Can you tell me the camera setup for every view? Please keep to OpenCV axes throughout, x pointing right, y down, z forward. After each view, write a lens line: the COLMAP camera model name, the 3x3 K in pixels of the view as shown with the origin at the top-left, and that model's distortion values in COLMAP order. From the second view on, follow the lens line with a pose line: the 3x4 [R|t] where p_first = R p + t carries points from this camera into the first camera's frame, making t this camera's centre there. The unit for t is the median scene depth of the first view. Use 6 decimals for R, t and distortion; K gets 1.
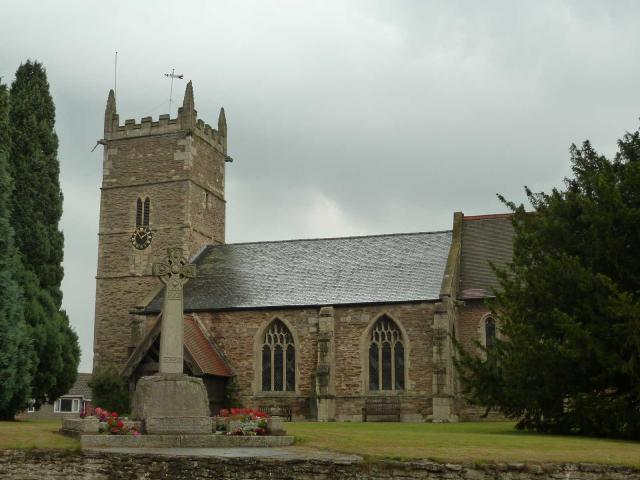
lens RADIAL K [[948.7, 0, 319.7], [0, 948.7, 240.9], [0, 0, 1]] dist [0.004118, 0.000000]
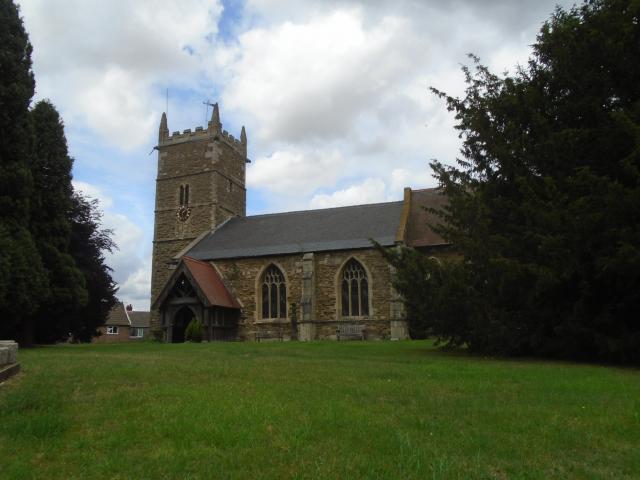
lens RADIAL K [[508.0, 0, 319.4], [0, 508.0, 245.8], [0, 0, 1]] dist [-0.001201, -0.001678]
pose [[0.999471, -0.020082, -0.025597, 0.034088], [0.020247, 0.999776, 0.006219, 0.045842], [0.025466, -0.006734, 0.999653, 0.248995]]
